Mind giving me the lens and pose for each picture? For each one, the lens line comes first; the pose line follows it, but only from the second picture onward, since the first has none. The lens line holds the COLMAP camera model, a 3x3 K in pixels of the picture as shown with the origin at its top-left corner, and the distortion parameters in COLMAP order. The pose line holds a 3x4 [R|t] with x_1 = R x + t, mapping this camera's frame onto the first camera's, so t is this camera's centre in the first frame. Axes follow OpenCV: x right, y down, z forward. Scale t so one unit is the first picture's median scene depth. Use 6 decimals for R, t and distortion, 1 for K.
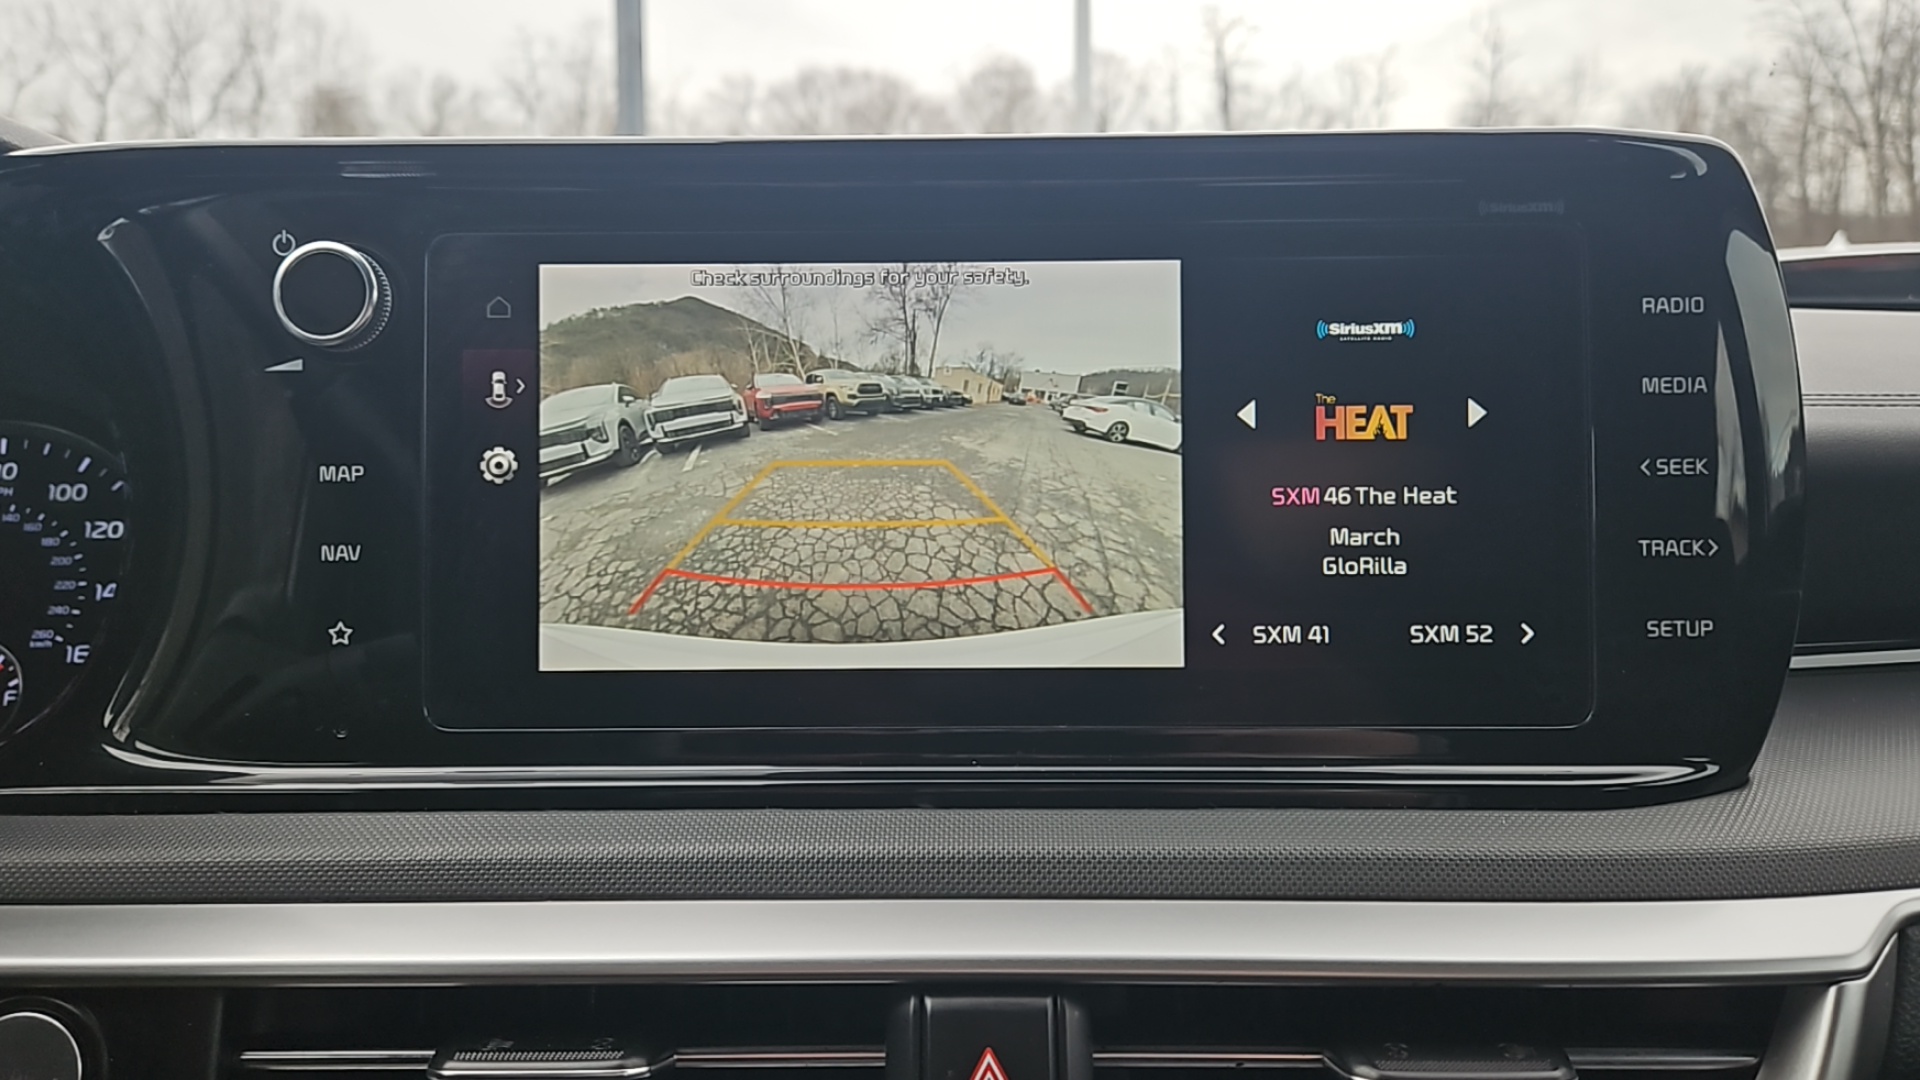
lens RADIAL K [[1446.0, 0, 951.0], [0, 1446.0, 523.7], [0, 0, 1]] dist [0.043458, -0.048687]
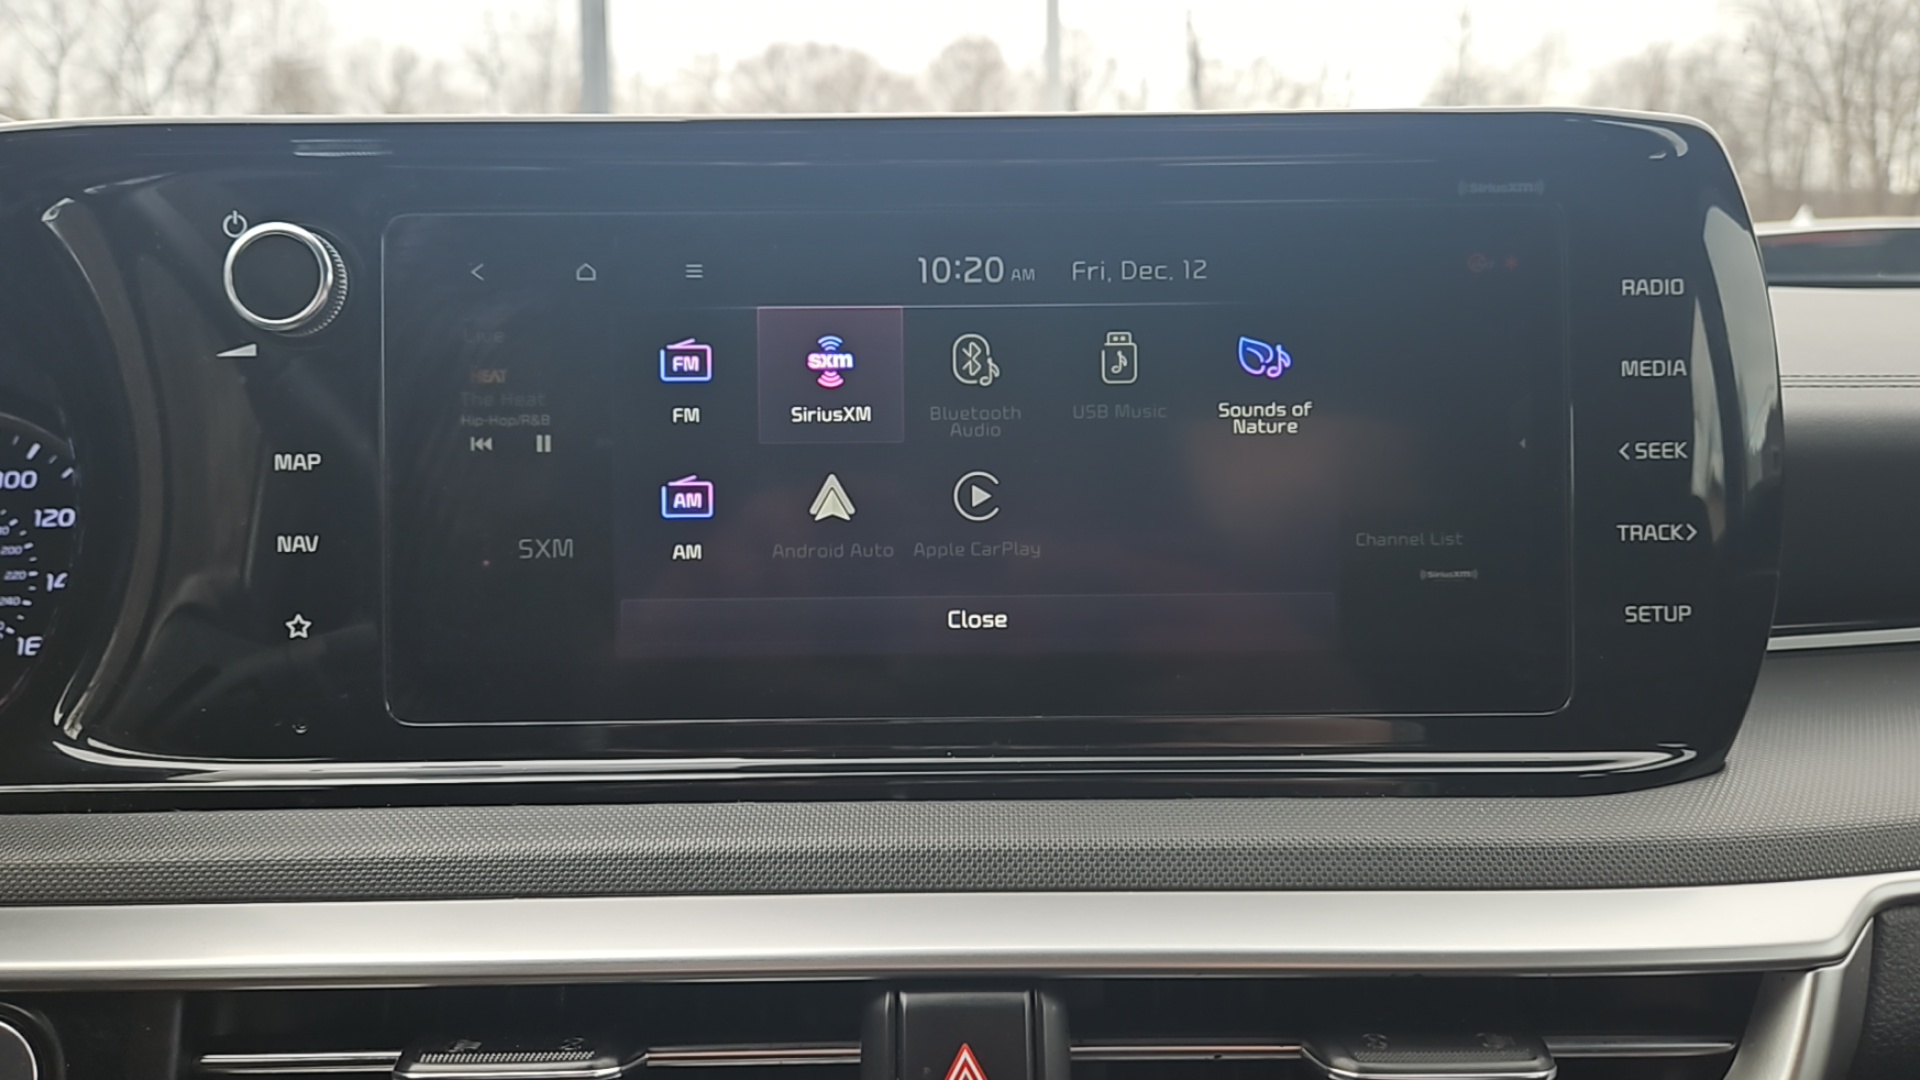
lens RADIAL K [[1446.0, 0, 950.6], [0, 1446.0, 531.9], [0, 0, 1]] dist [0.043458, -0.048687]
pose [[0.999794, -0.004294, 0.019819, -0.001793], [0.003861, 0.999755, 0.021797, -0.007462], [-0.019908, -0.021716, 0.999566, 0.017239]]
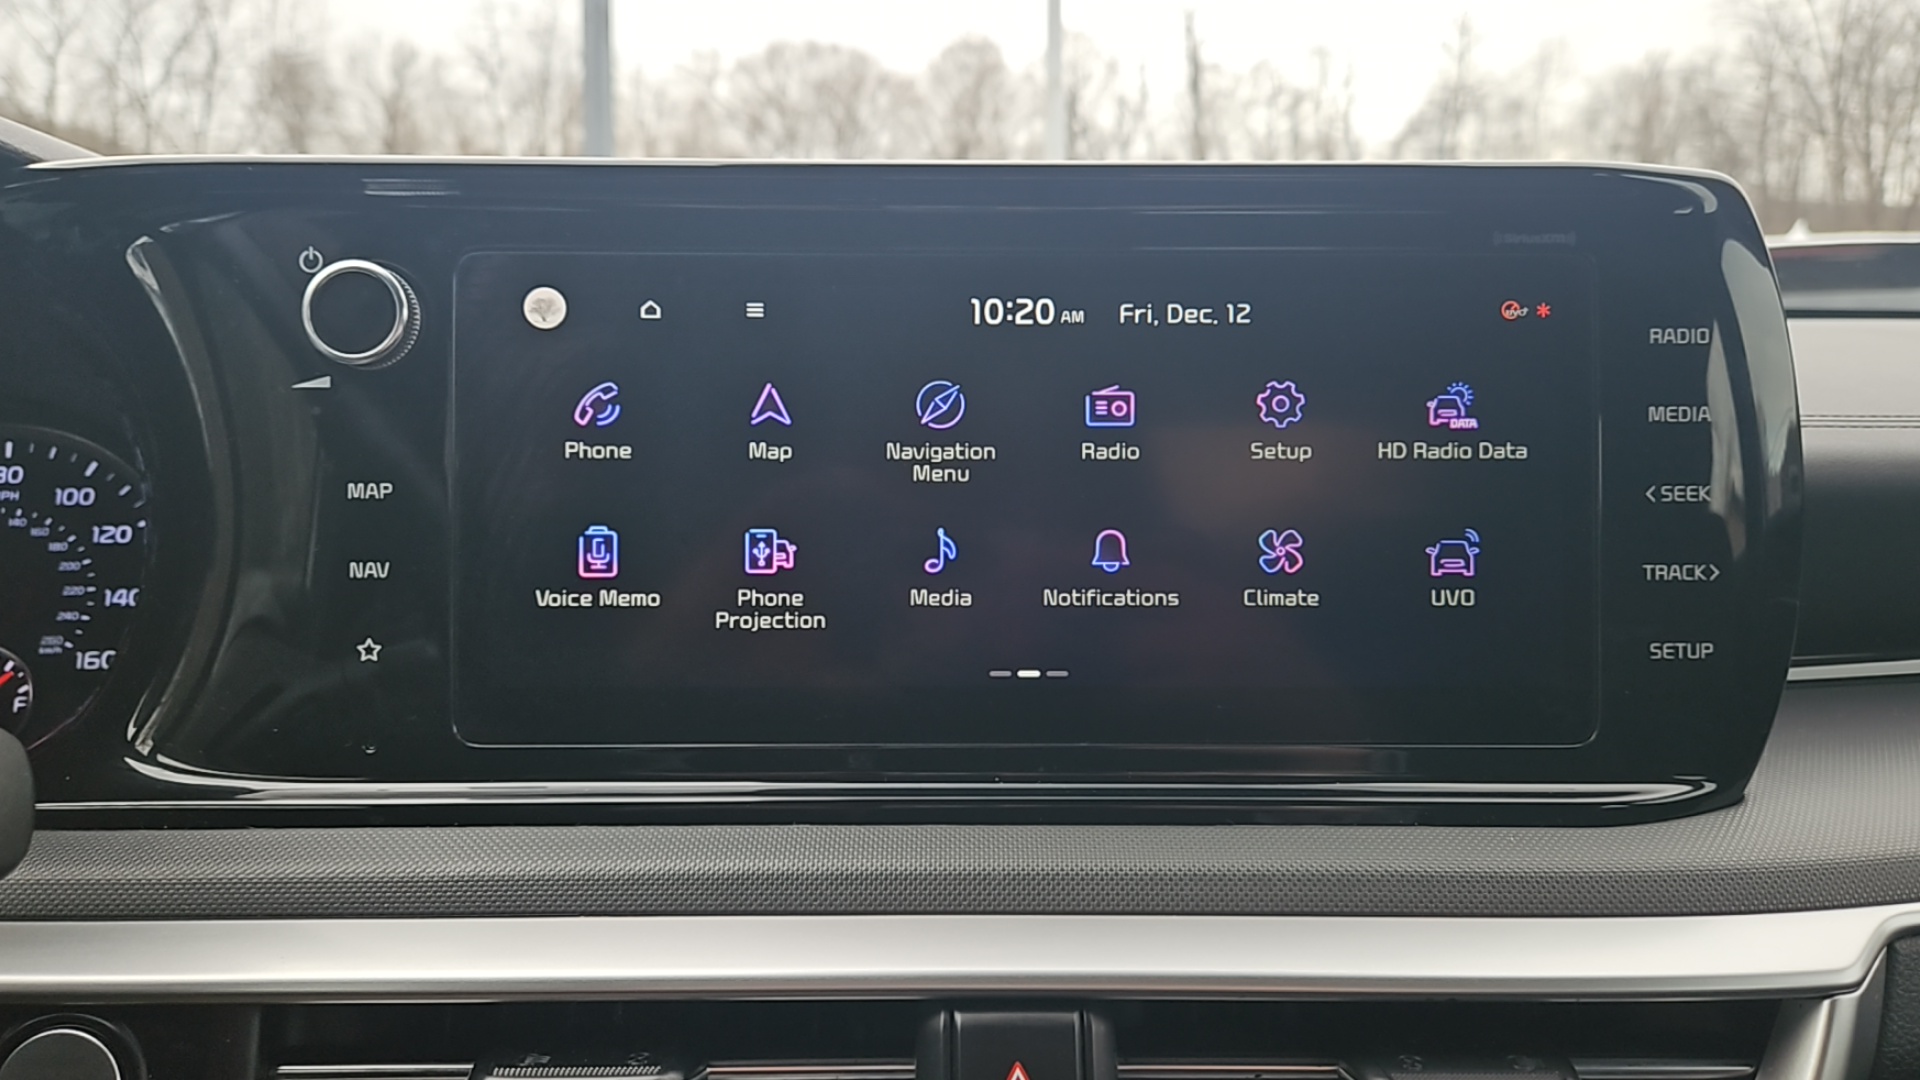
lens RADIAL K [[1446.0, 0, 955.4], [0, 1446.0, 530.8], [0, 0, 1]] dist [0.043458, -0.048687]
pose [[0.999626, 0.006342, 0.026618, -0.041106], [-0.006883, 0.999771, 0.020284, -0.030156], [-0.026483, -0.020460, 0.999440, -0.015434]]
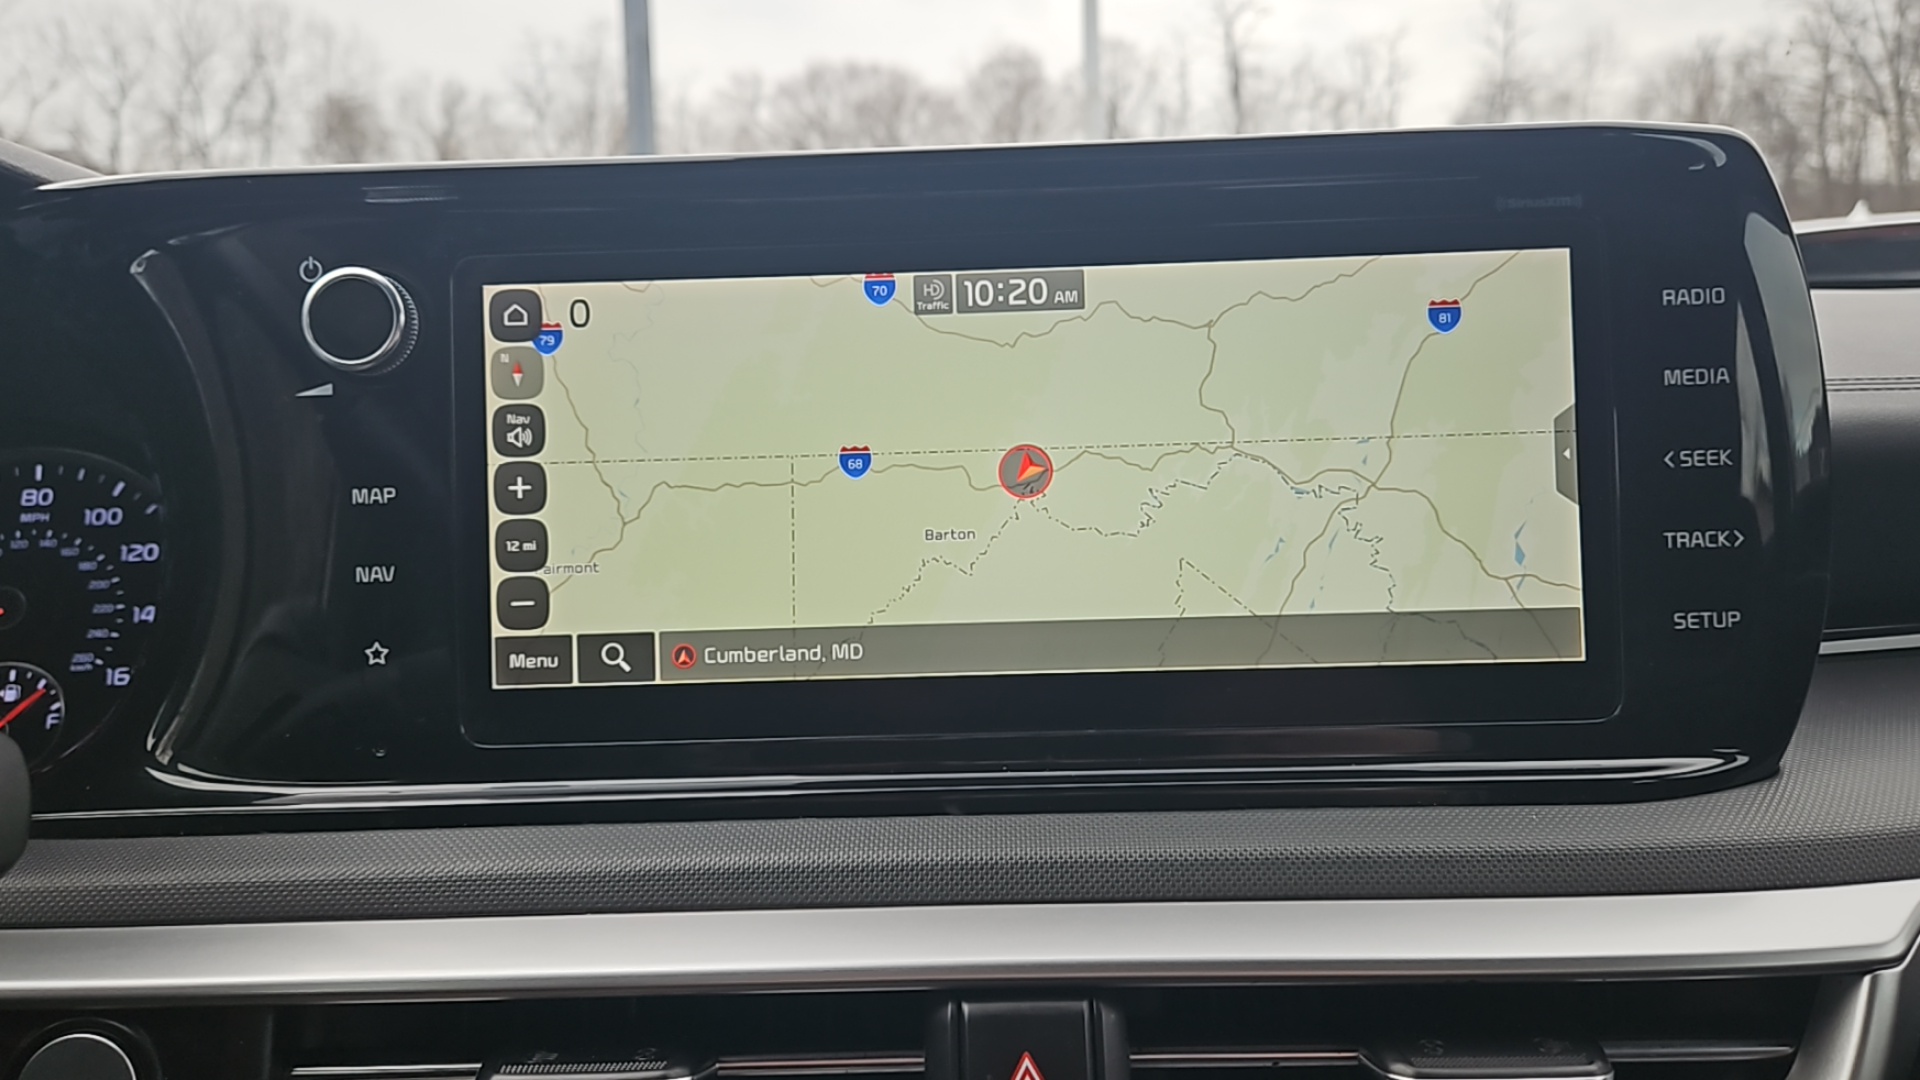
lens RADIAL K [[1446.0, 0, 949.4], [0, 1446.0, 528.9], [0, 0, 1]] dist [0.043458, -0.048687]
pose [[0.999644, -0.022700, -0.014002, -0.004464], [0.022818, 0.999705, 0.008297, -0.010752], [0.013809, -0.008613, 0.999868, -0.007469]]
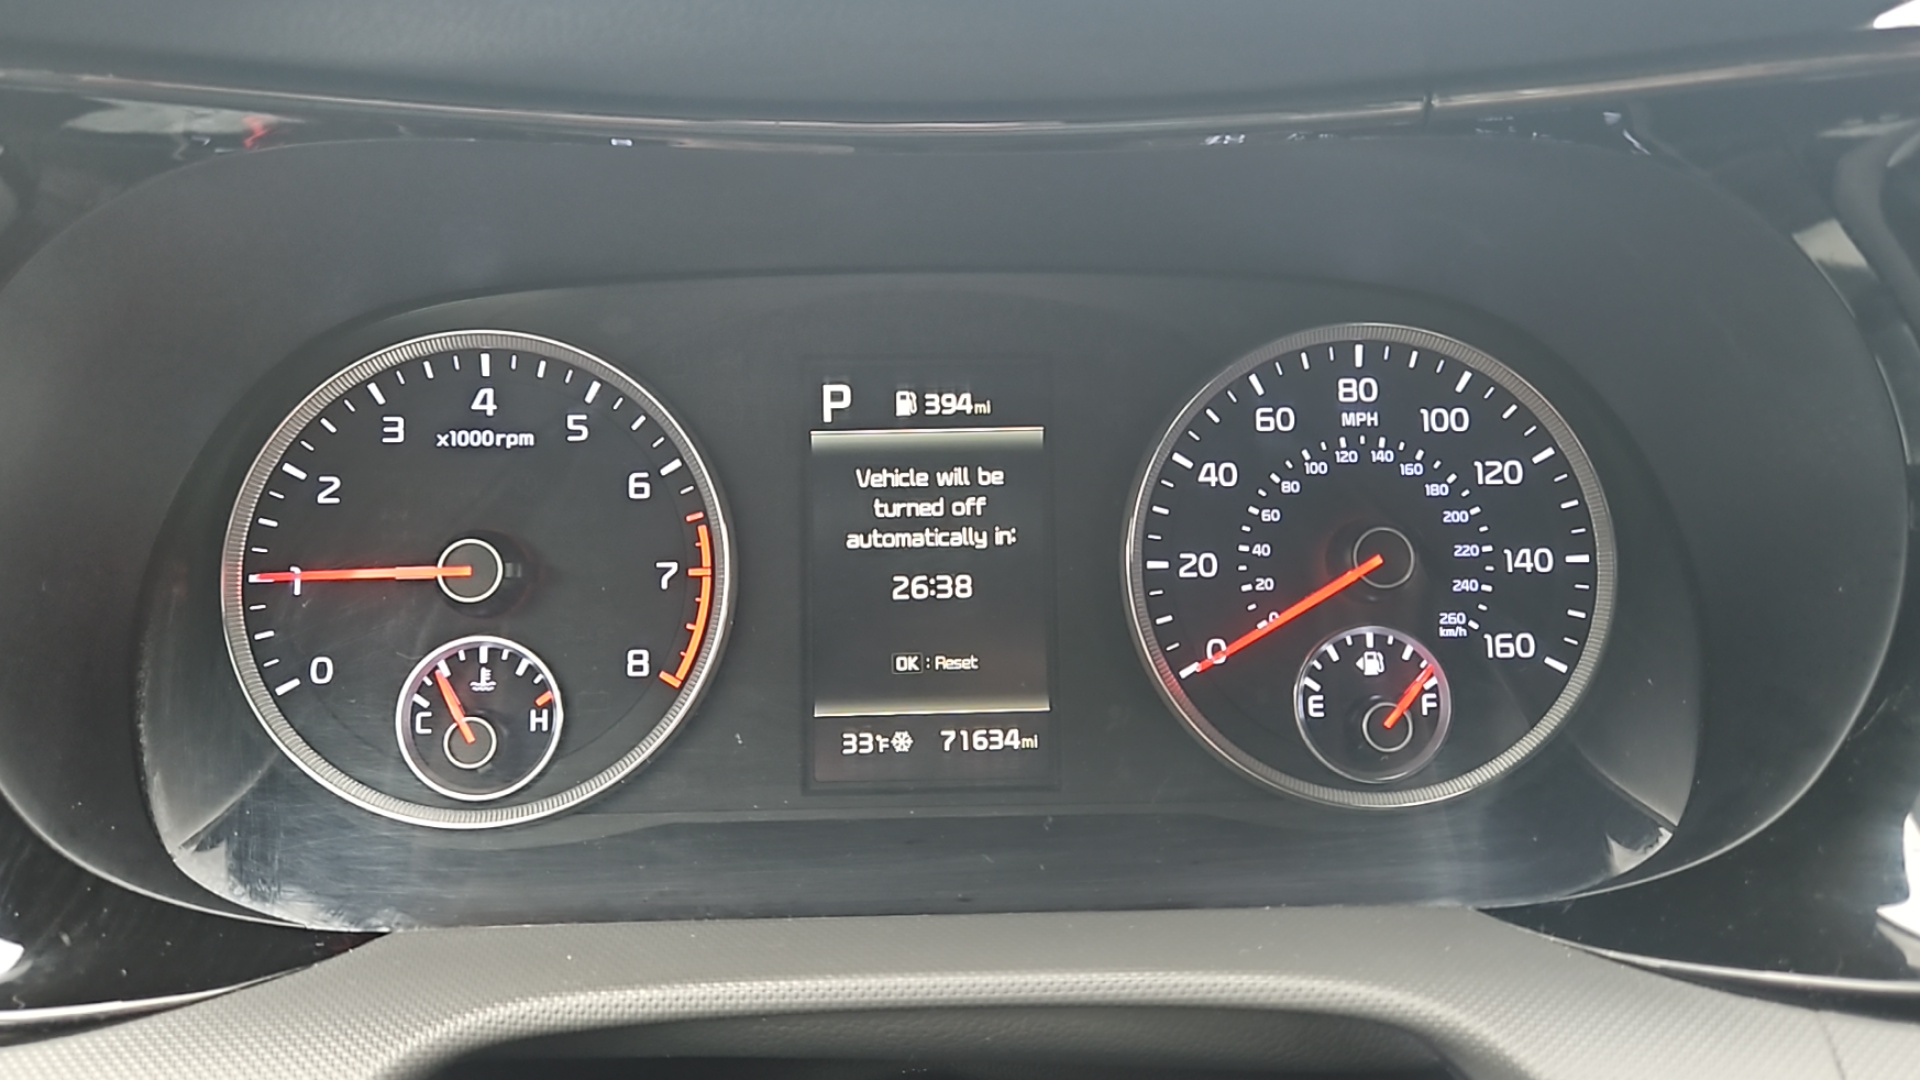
lens RADIAL K [[1446.0, 0, 979.0], [0, 1446.0, 529.6], [0, 0, 1]] dist [0.043458, -0.048687]
pose [[0.995006, 0.034246, -0.093757, -1.026058], [-0.009691, 0.968009, 0.250727, -0.200815], [0.099344, -0.248566, 0.963507, 0.331580]]
